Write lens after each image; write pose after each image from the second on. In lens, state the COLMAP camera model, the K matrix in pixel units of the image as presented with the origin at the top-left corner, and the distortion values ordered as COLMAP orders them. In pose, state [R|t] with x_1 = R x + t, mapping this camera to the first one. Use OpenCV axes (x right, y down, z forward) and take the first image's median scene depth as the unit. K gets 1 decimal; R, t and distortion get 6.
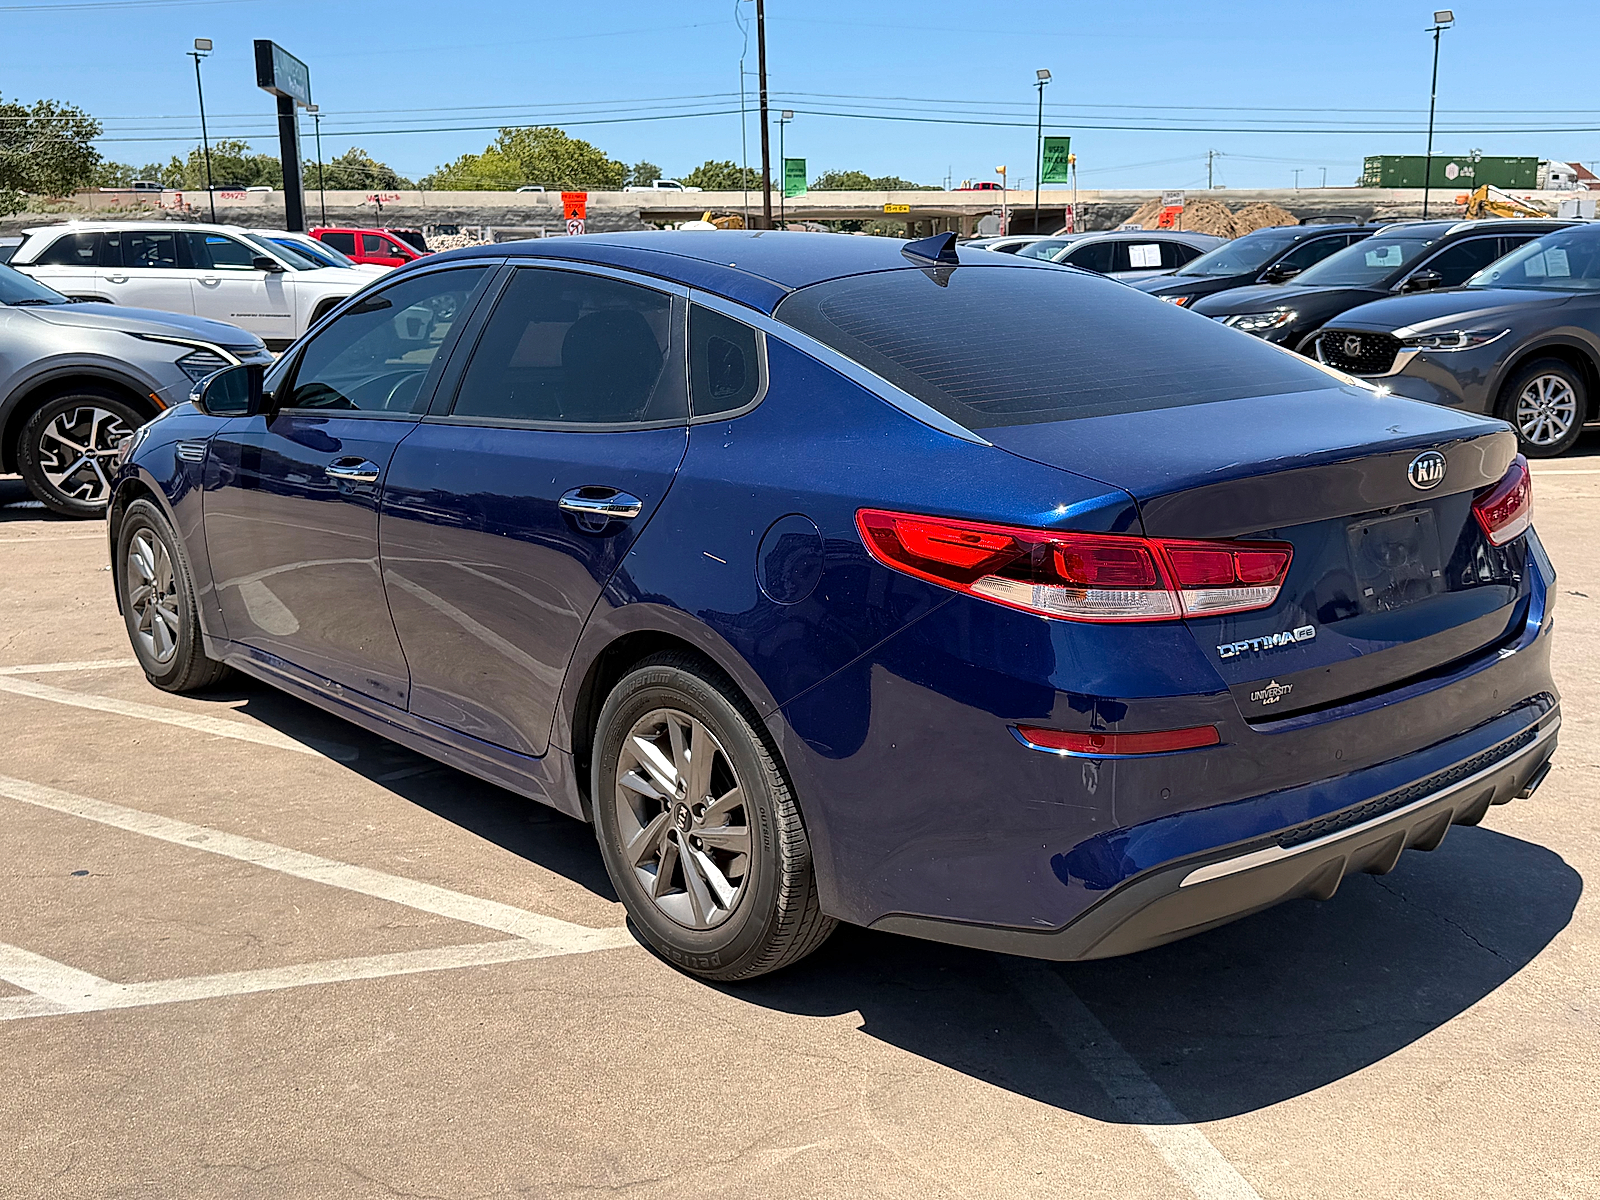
lens RADIAL K [[1552.8, 0, 800.0], [0, 1552.8, 600.0], [0, 0, 1]] dist [0.208277, -0.397396]
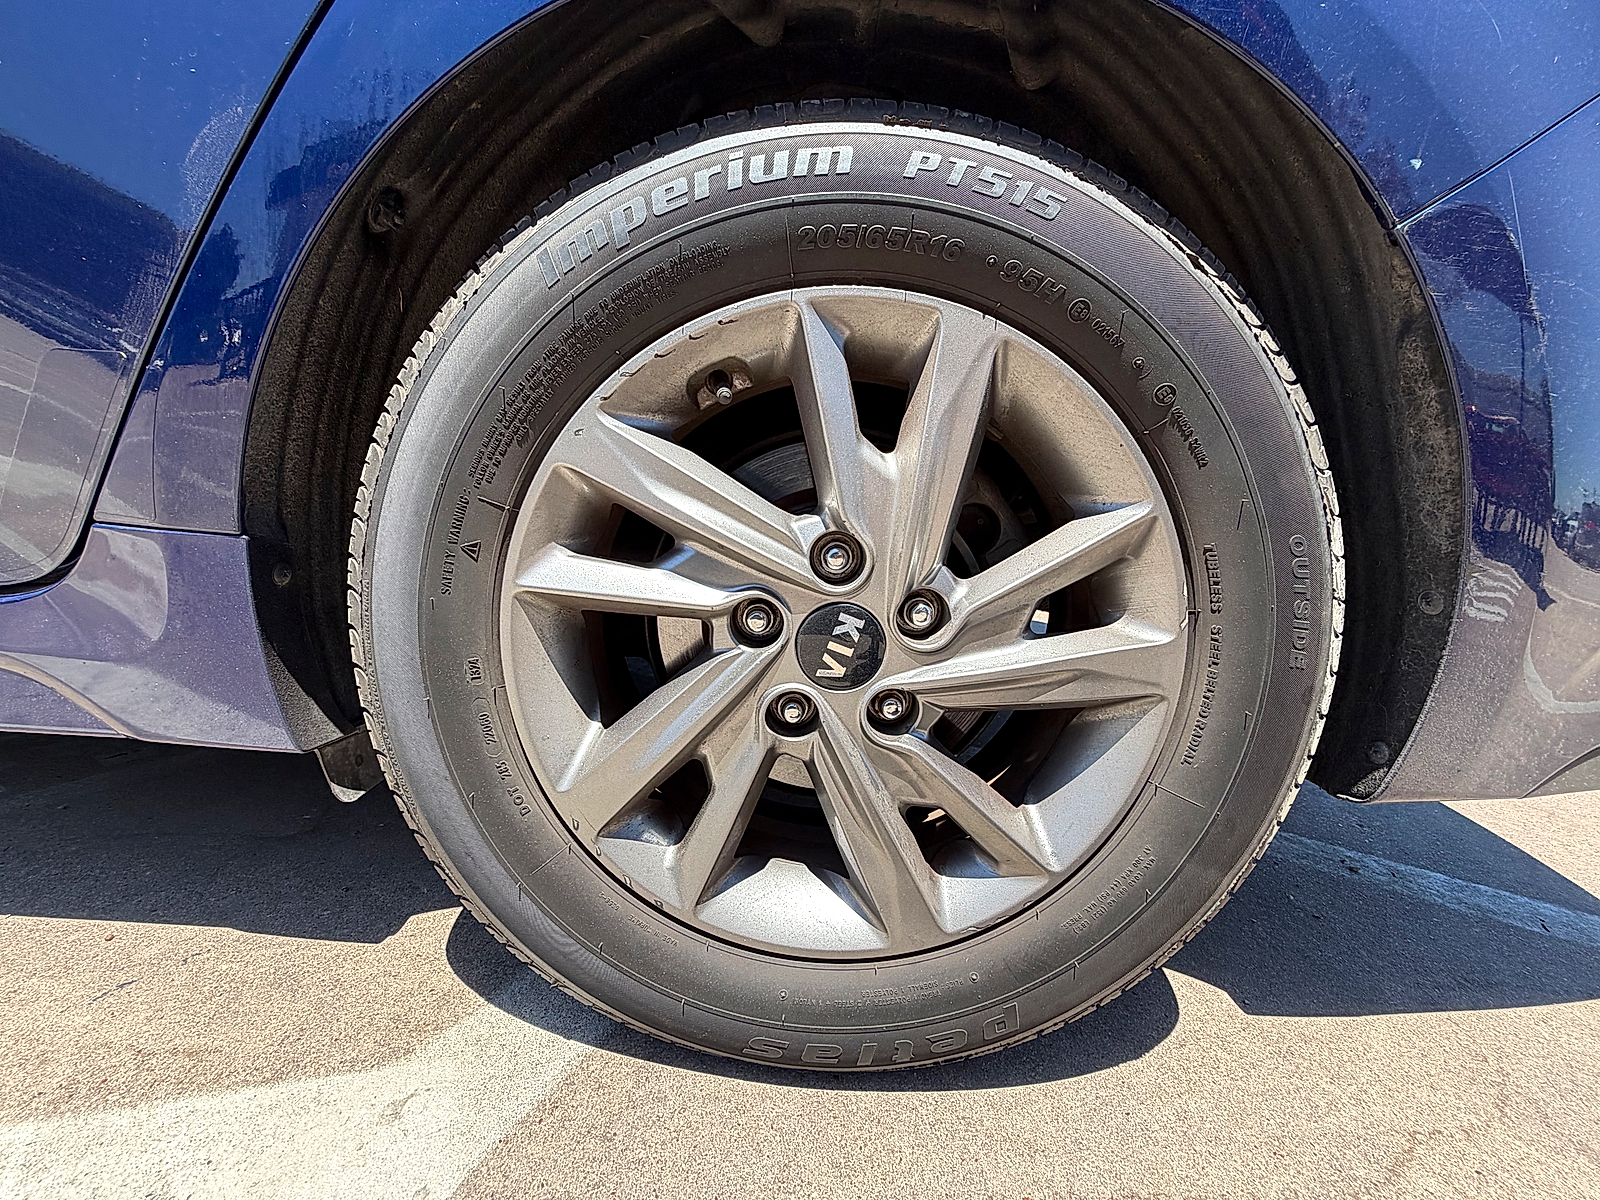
lens RADIAL K [[632.8, 0, 800.0], [0, 632.8, 600.0], [0, 0, 1]] dist [0.000395, 0.000225]
pose [[0.671695, -0.071568, 0.737363, -0.176092], [0.076324, 0.996712, 0.027214, 0.122965], [-0.736886, 0.037999, 0.674948, 0.900590]]
